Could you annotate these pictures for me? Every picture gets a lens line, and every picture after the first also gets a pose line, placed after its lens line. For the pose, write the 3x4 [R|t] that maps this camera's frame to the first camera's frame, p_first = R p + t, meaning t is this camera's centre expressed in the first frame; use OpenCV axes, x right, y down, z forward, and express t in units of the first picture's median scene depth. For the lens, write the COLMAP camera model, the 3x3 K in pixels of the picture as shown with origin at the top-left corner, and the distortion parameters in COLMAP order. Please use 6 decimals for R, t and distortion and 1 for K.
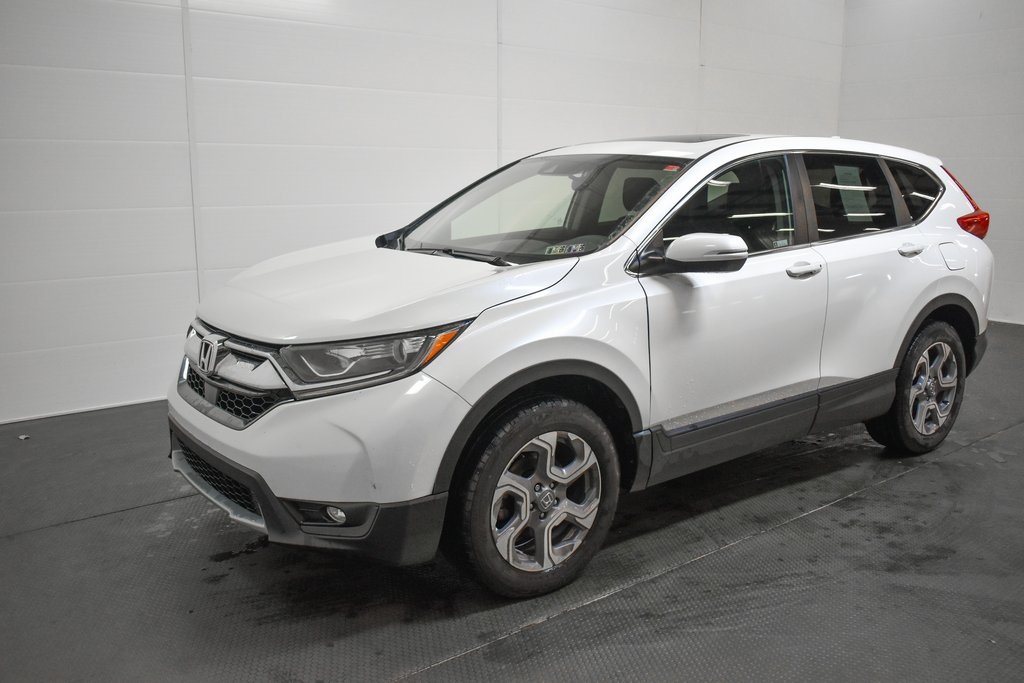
lens RADIAL K [[873.8, 0, 508.2], [0, 873.8, 337.7], [0, 0, 1]] dist [-0.006301, -0.013739]
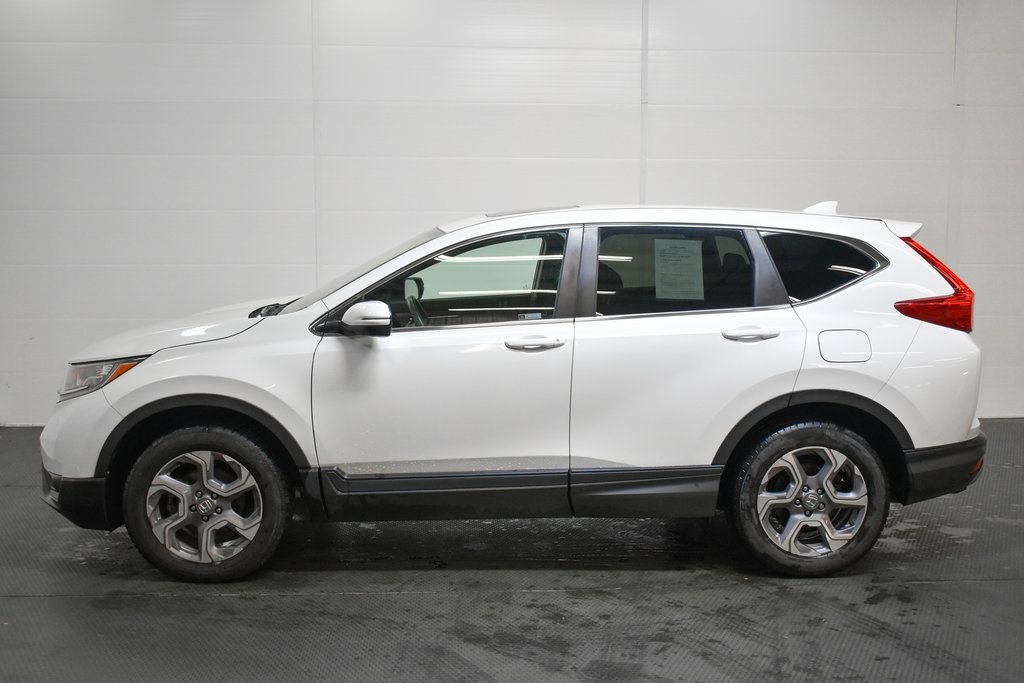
lens RADIAL K [[1043.5, 0, 513.3], [0, 1043.5, 346.9], [0, 0, 1]] dist [-0.013865, 0.000000]
pose [[0.819851, 0.069650, -0.568324, 1.212447], [-0.107943, 0.993577, -0.033949, -0.036633], [0.562310, 0.089180, 0.822104, 0.000156]]
